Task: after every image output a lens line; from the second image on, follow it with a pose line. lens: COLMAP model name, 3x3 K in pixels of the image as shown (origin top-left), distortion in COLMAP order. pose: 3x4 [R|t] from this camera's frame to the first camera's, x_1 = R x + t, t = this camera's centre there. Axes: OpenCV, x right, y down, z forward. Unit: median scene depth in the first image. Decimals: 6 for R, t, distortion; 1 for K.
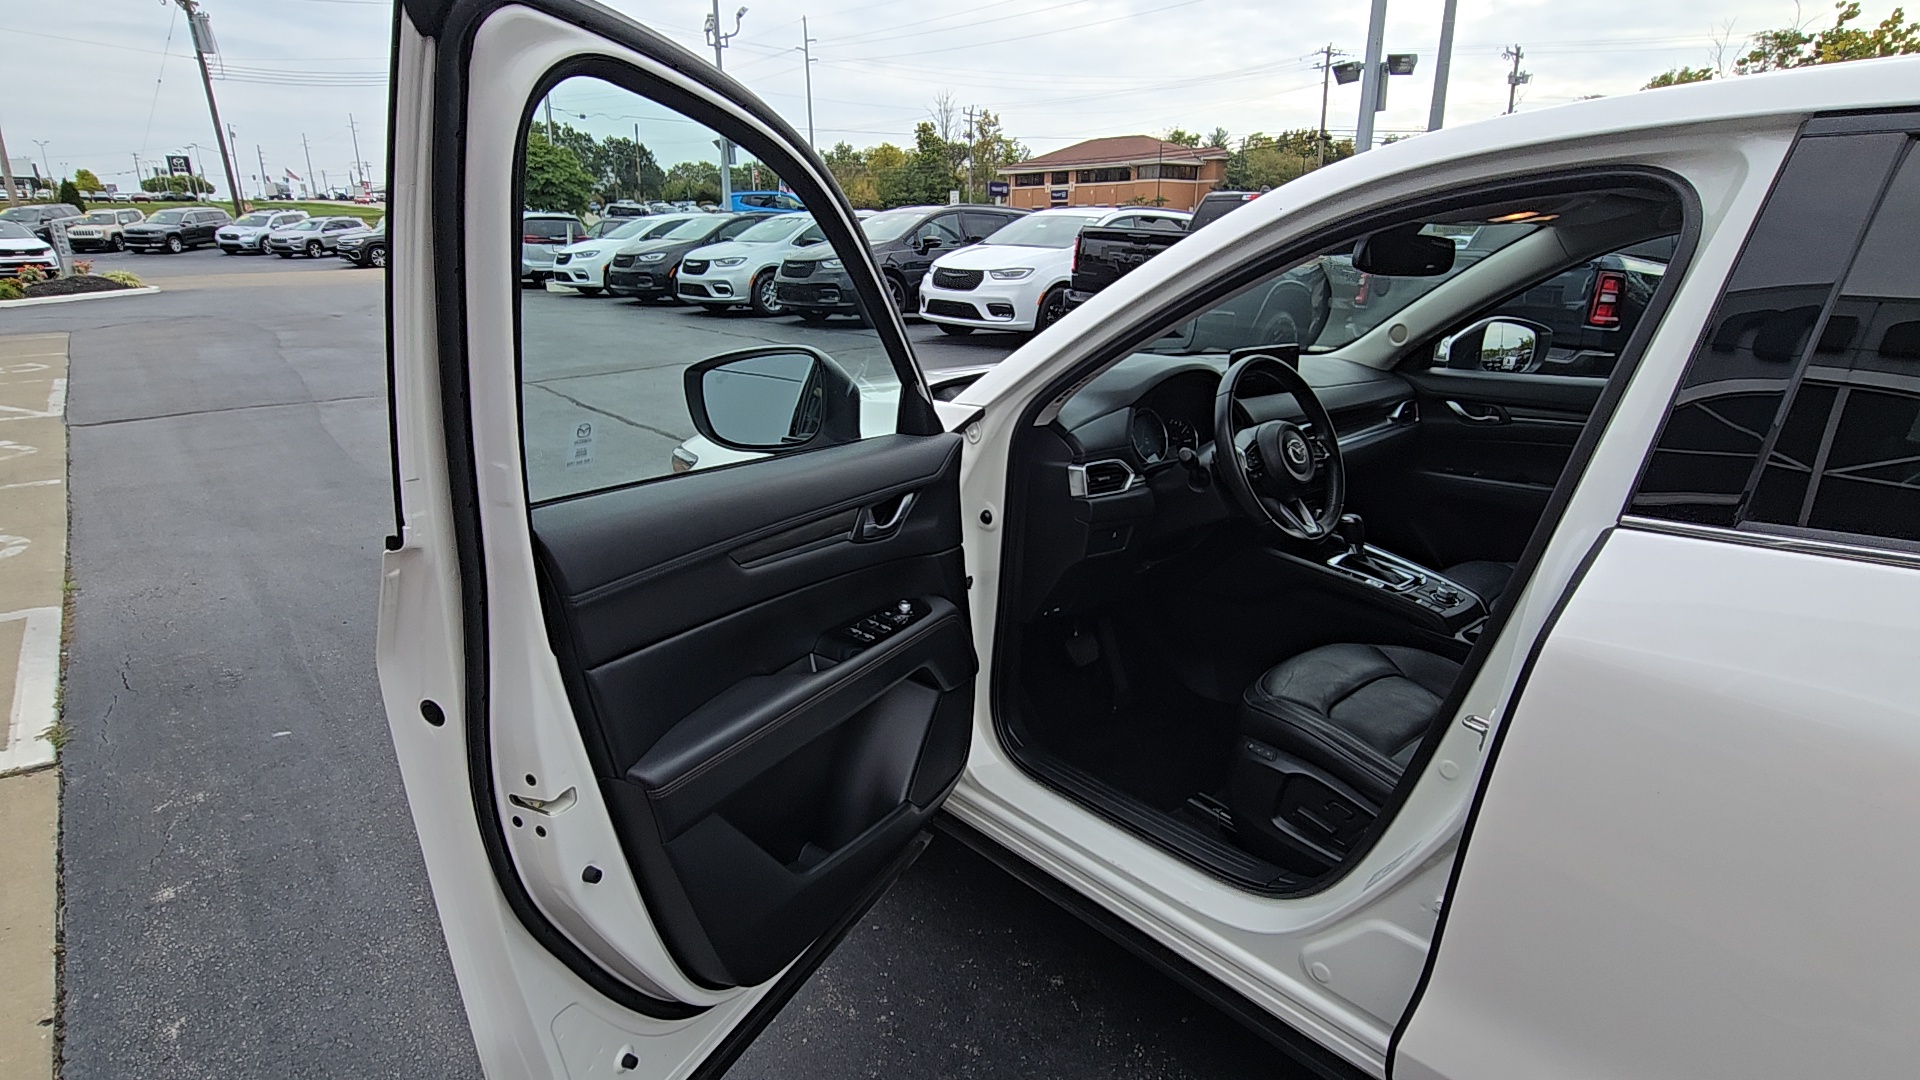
lens RADIAL K [[969.6, 0, 951.5], [0, 969.6, 544.2], [0, 0, 1]] dist [-0.000539, -0.000576]
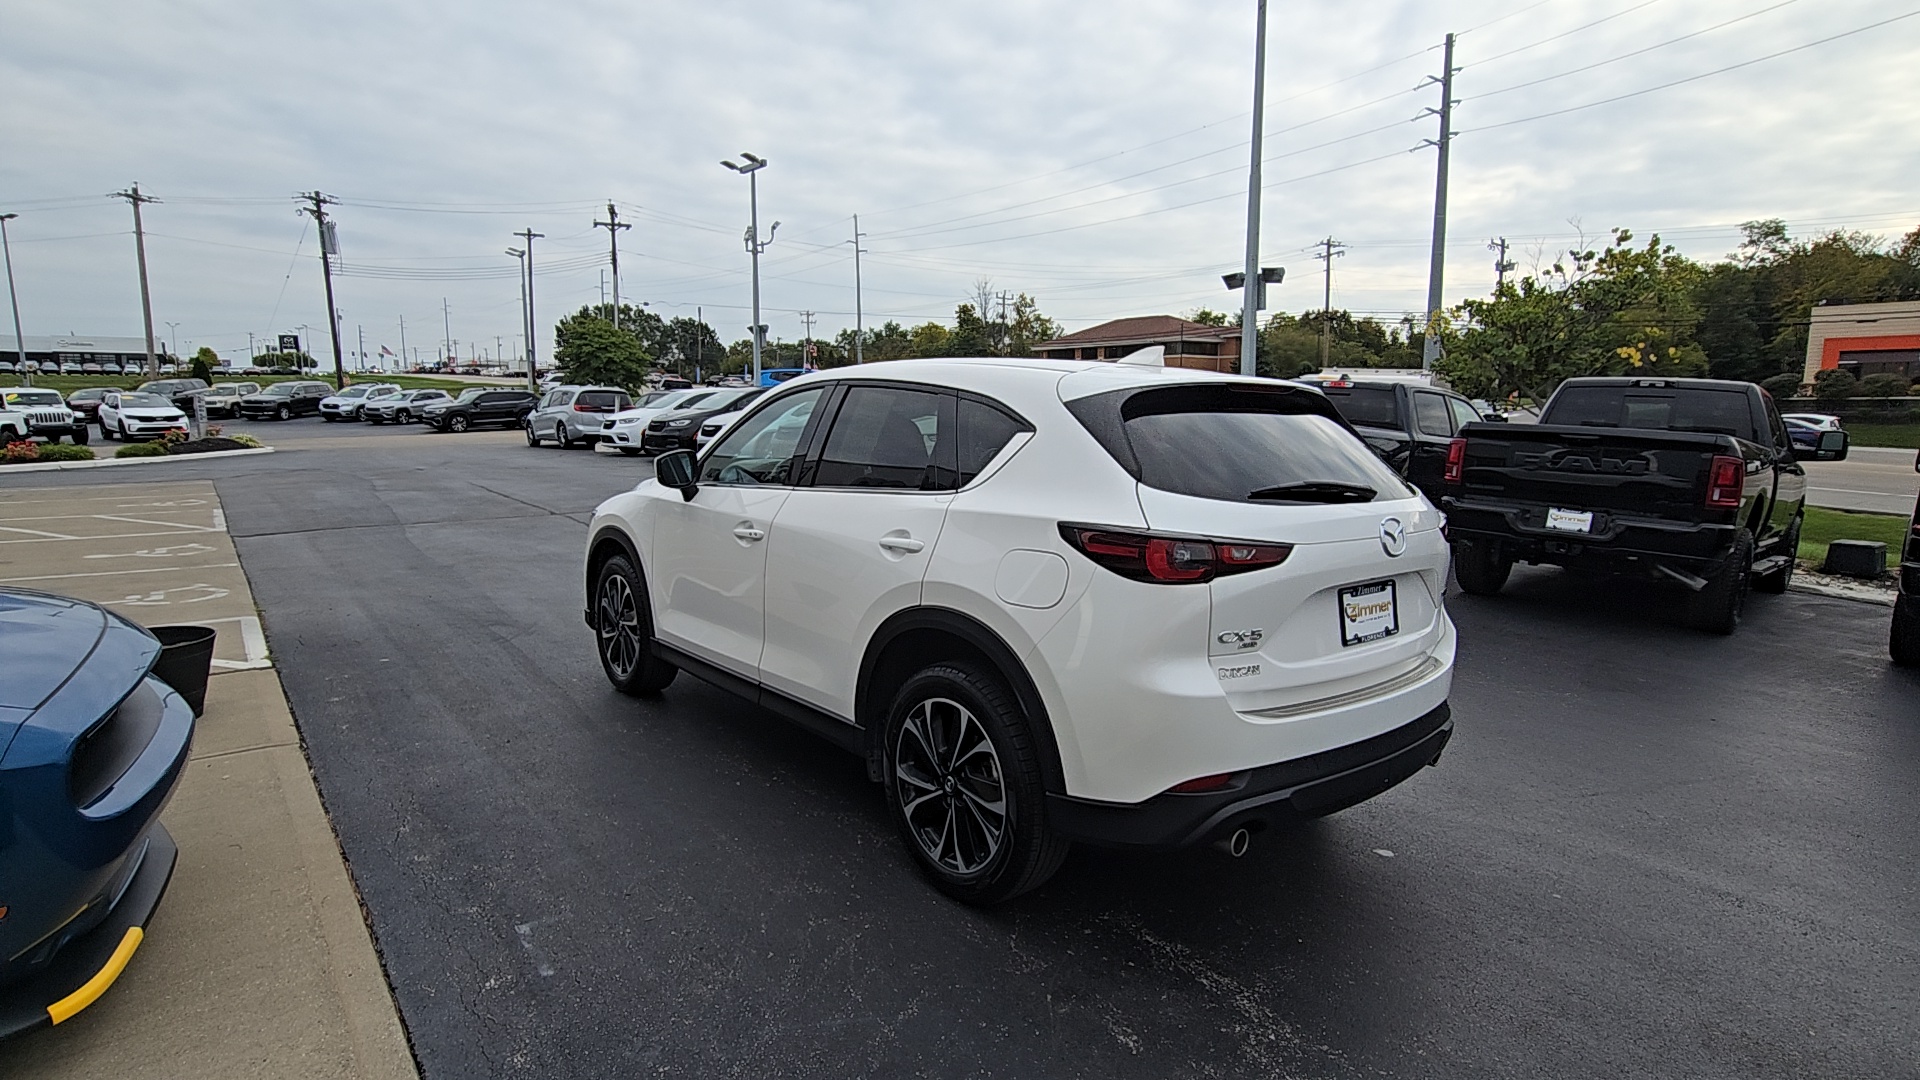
lens RADIAL K [[969.6, 0, 953.4], [0, 969.6, 549.9], [0, 0, 1]] dist [-0.000539, -0.000576]
pose [[0.998935, 0.008250, -0.045403, 0.036817], [-0.015400, 0.987084, -0.159464, 0.019253], [0.043501, 0.159993, 0.986159, -0.062284]]
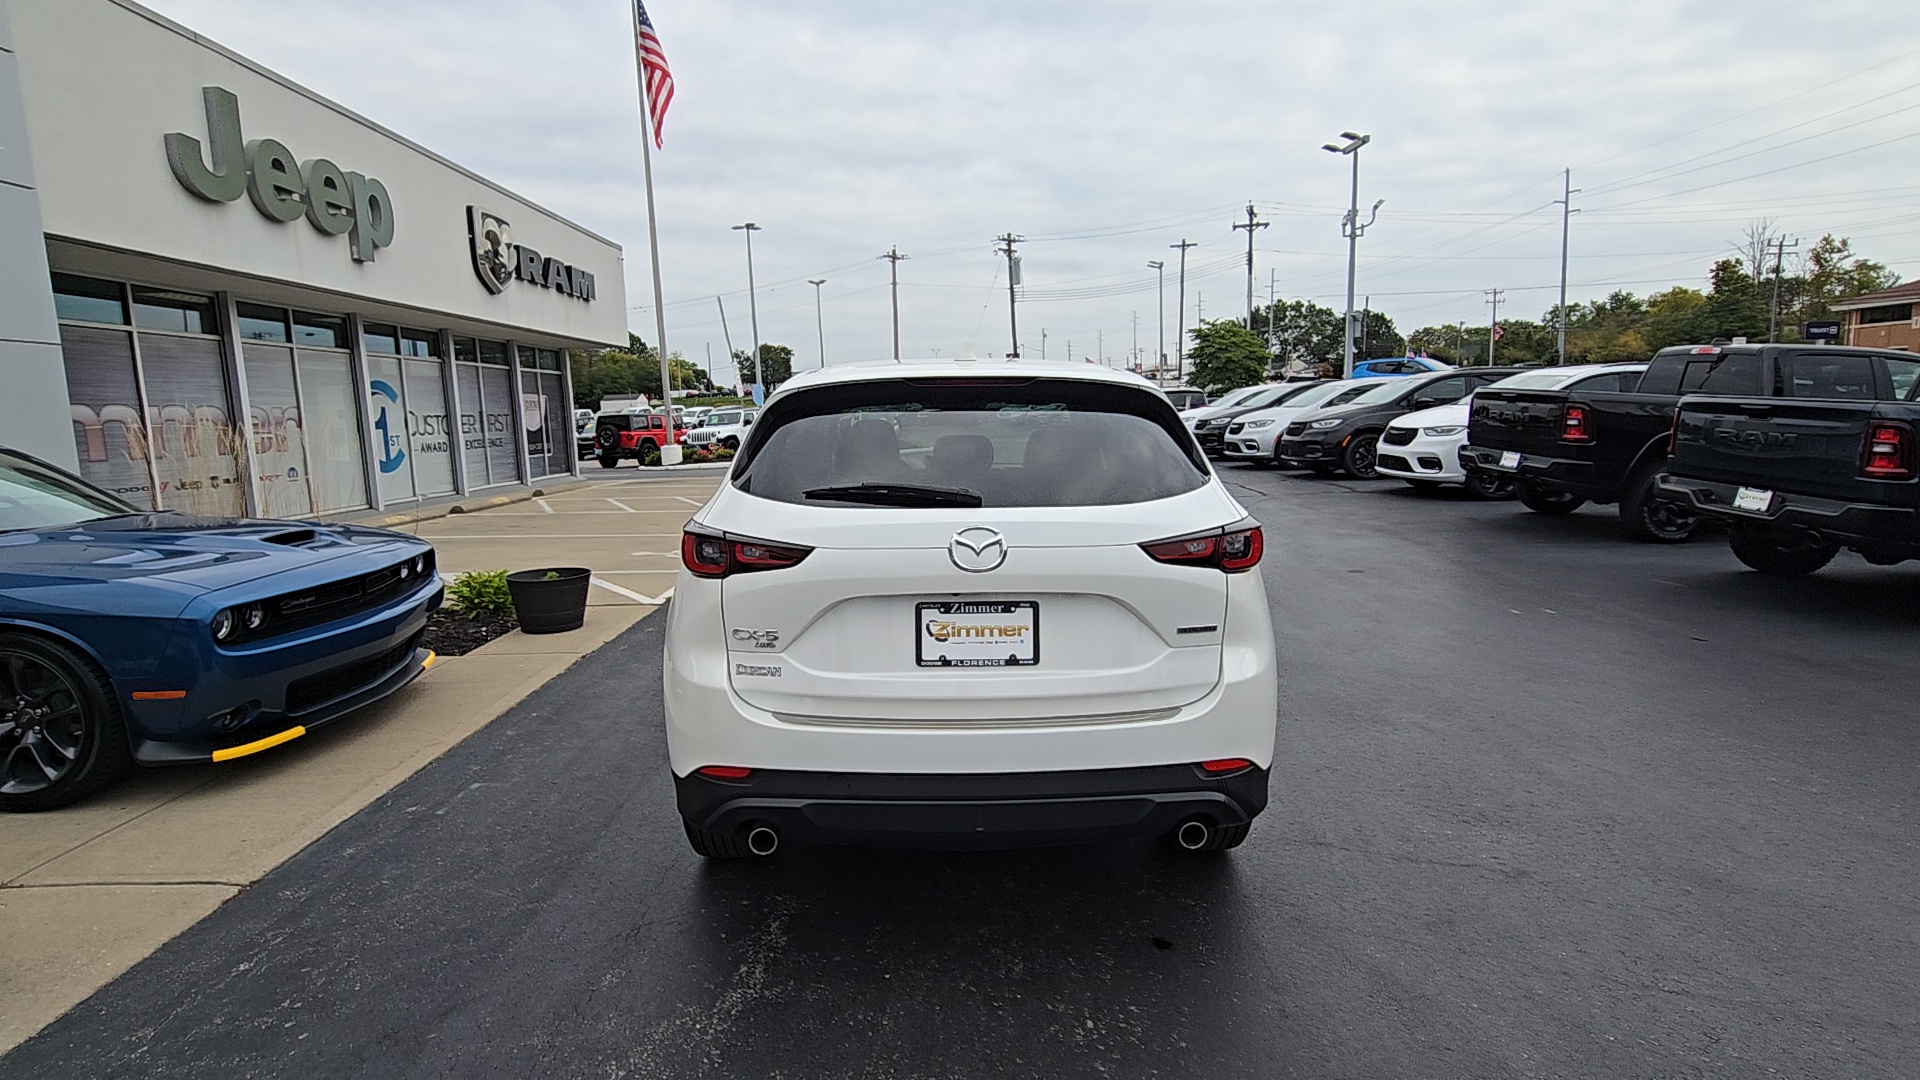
lens RADIAL K [[969.6, 0, 953.0], [0, 969.6, 550.1], [0, 0, 1]] dist [-0.000539, -0.000576]
pose [[0.756290, 0.069363, -0.650549, 0.101134], [-0.169733, 0.981119, -0.092712, 0.012897], [0.631836, 0.180537, 0.753784, -0.039800]]
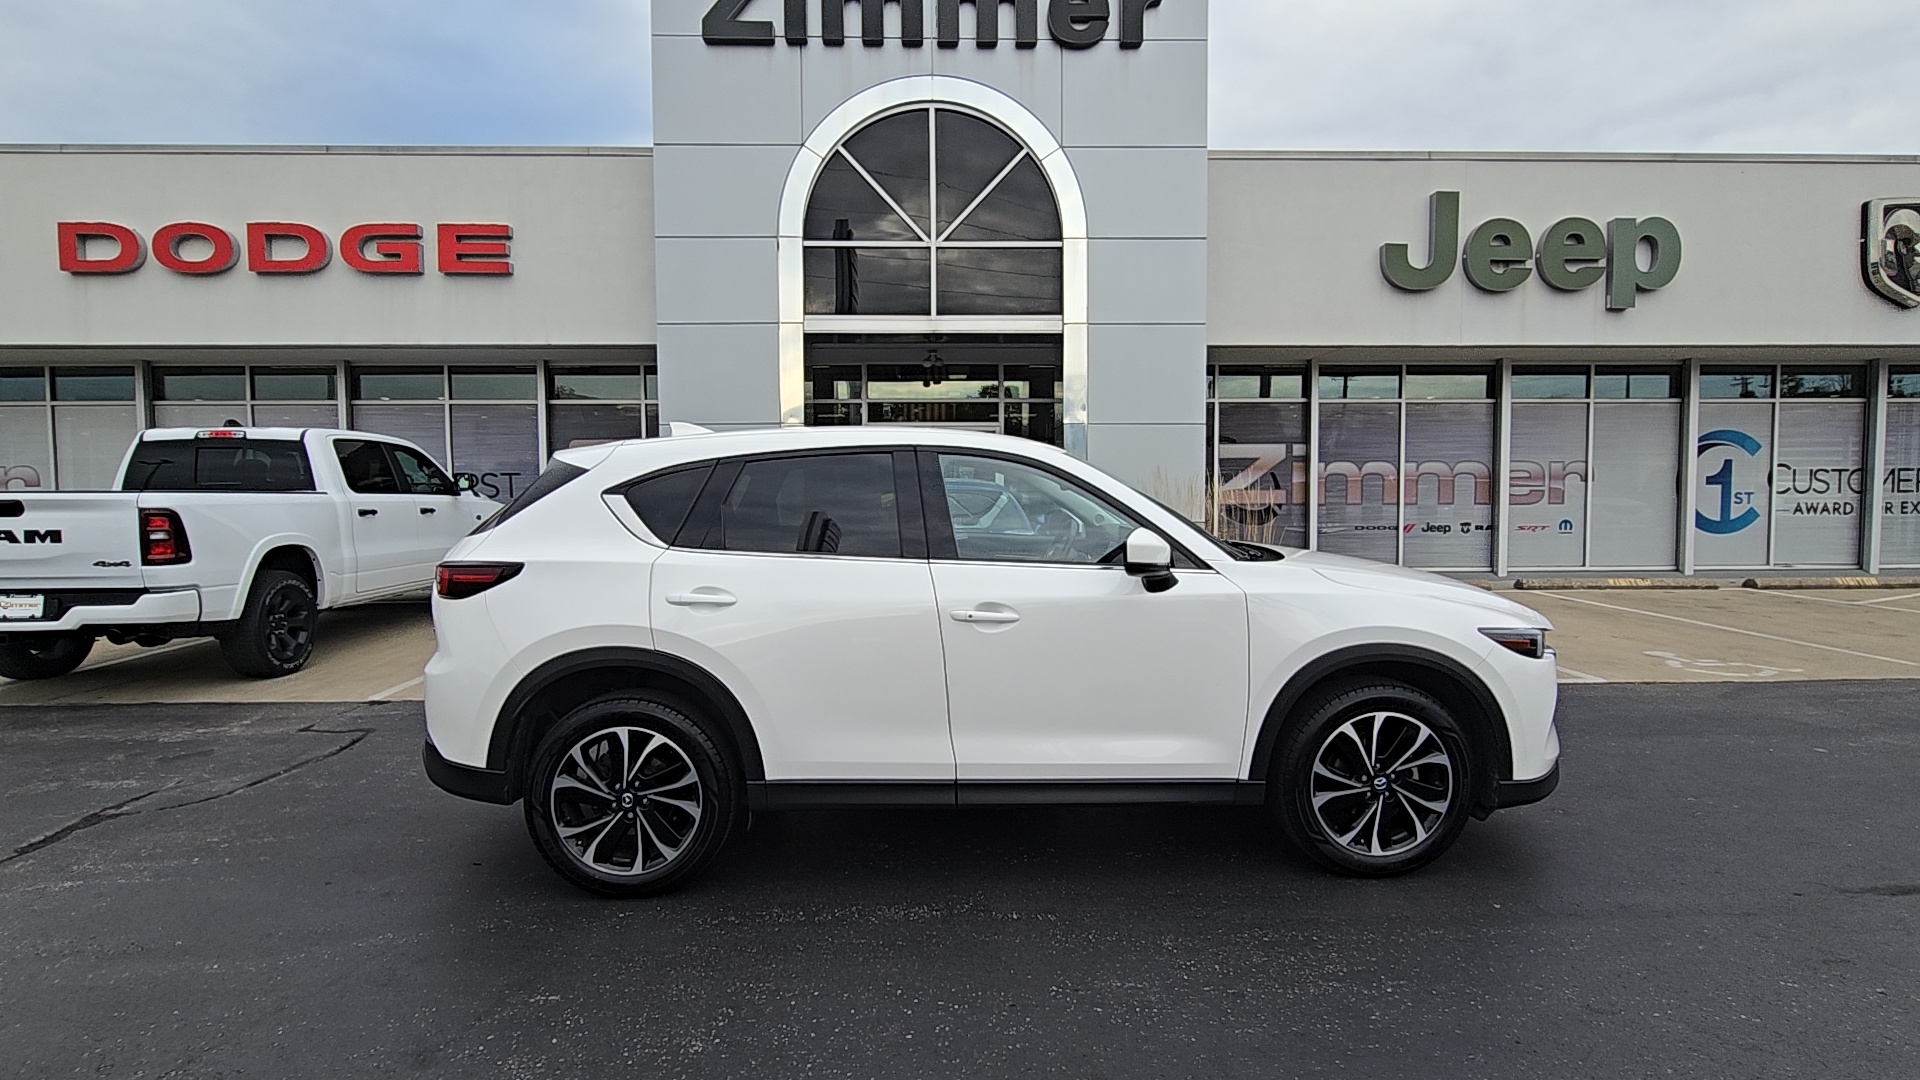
lens RADIAL K [[969.6, 0, 951.1], [0, 969.6, 545.0], [0, 0, 1]] dist [-0.000539, -0.000576]
pose [[-0.635410, 0.042379, -0.771011, 0.111141], [-0.229909, 0.942824, 0.241297, -0.030842], [0.737154, 0.330585, -0.589337, 0.104660]]
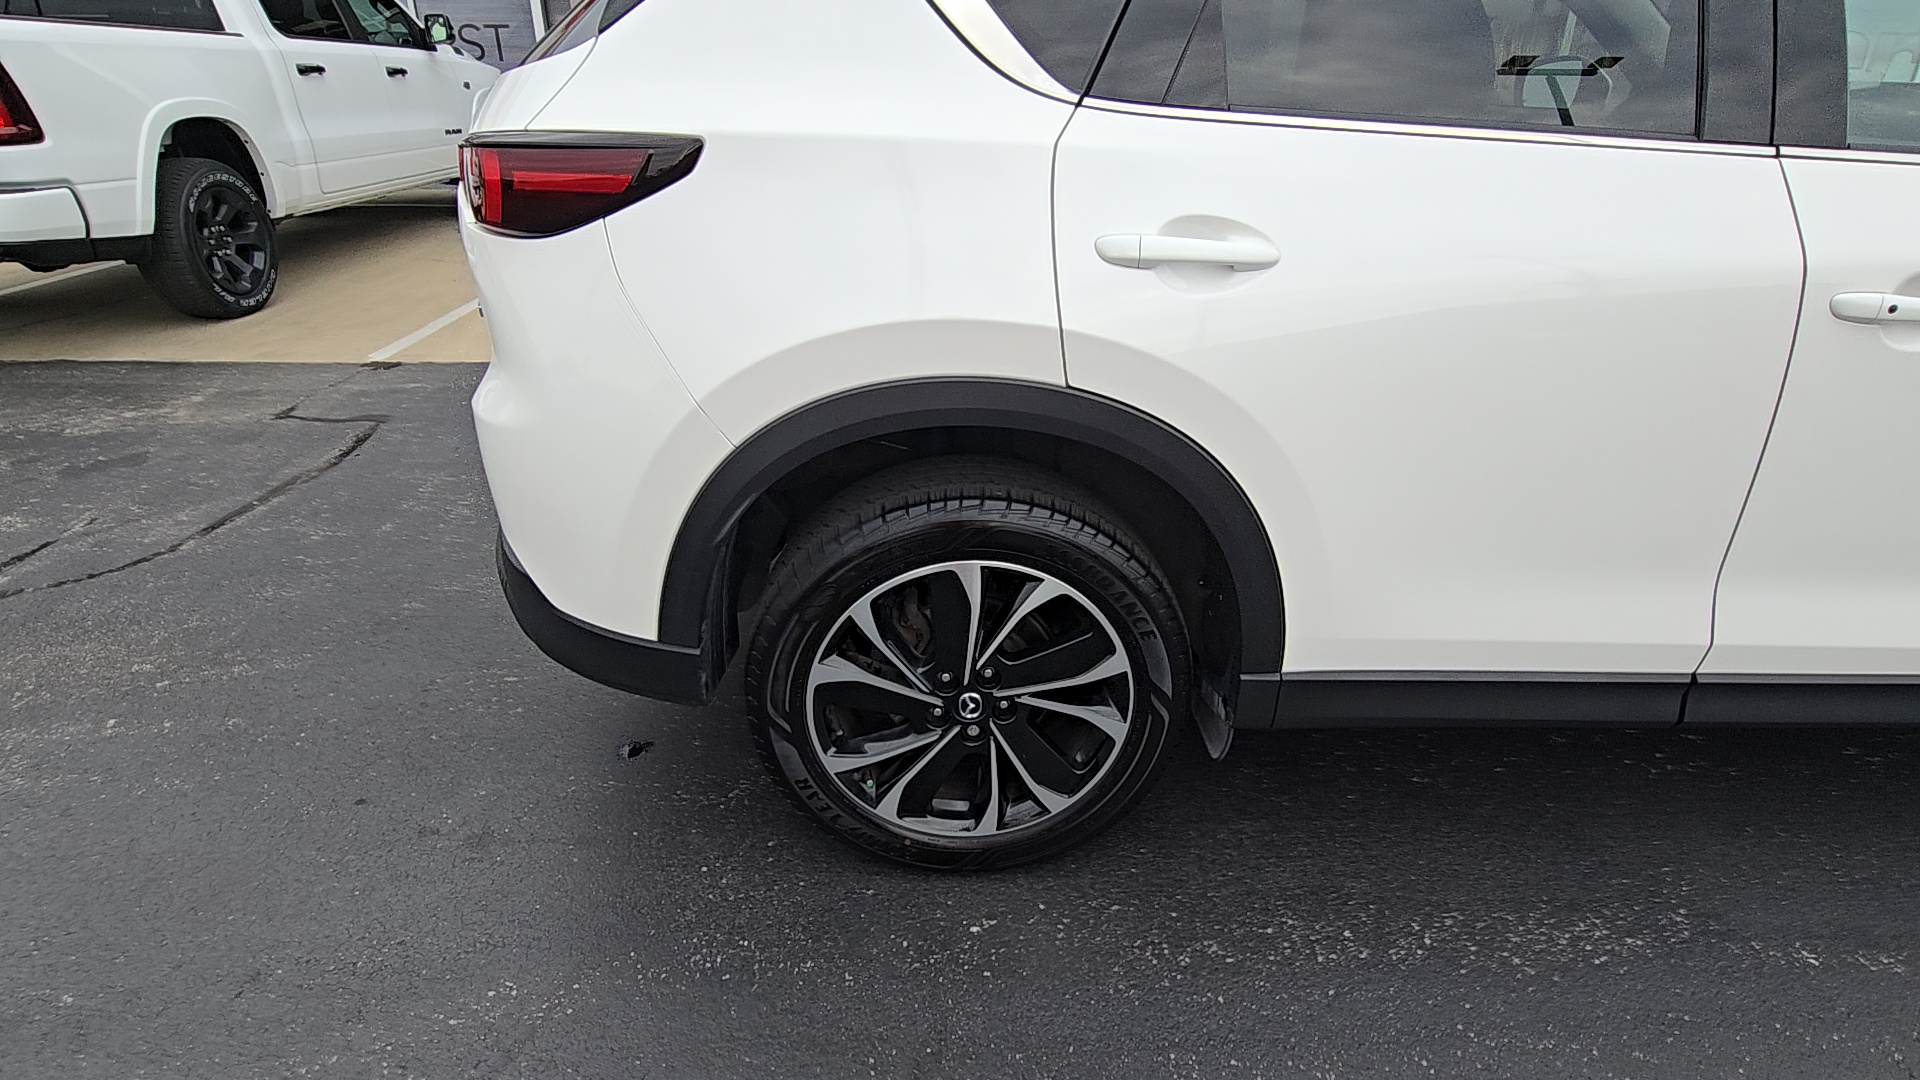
lens RADIAL K [[969.6, 0, 951.7], [0, 969.6, 551.8], [0, 0, 1]] dist [-0.000539, -0.000576]
pose [[-0.647718, 0.326070, -0.688578, 0.089733], [-0.240304, 0.770220, 0.590775, -0.010123], [0.722991, 0.548123, -0.420529, 0.053217]]
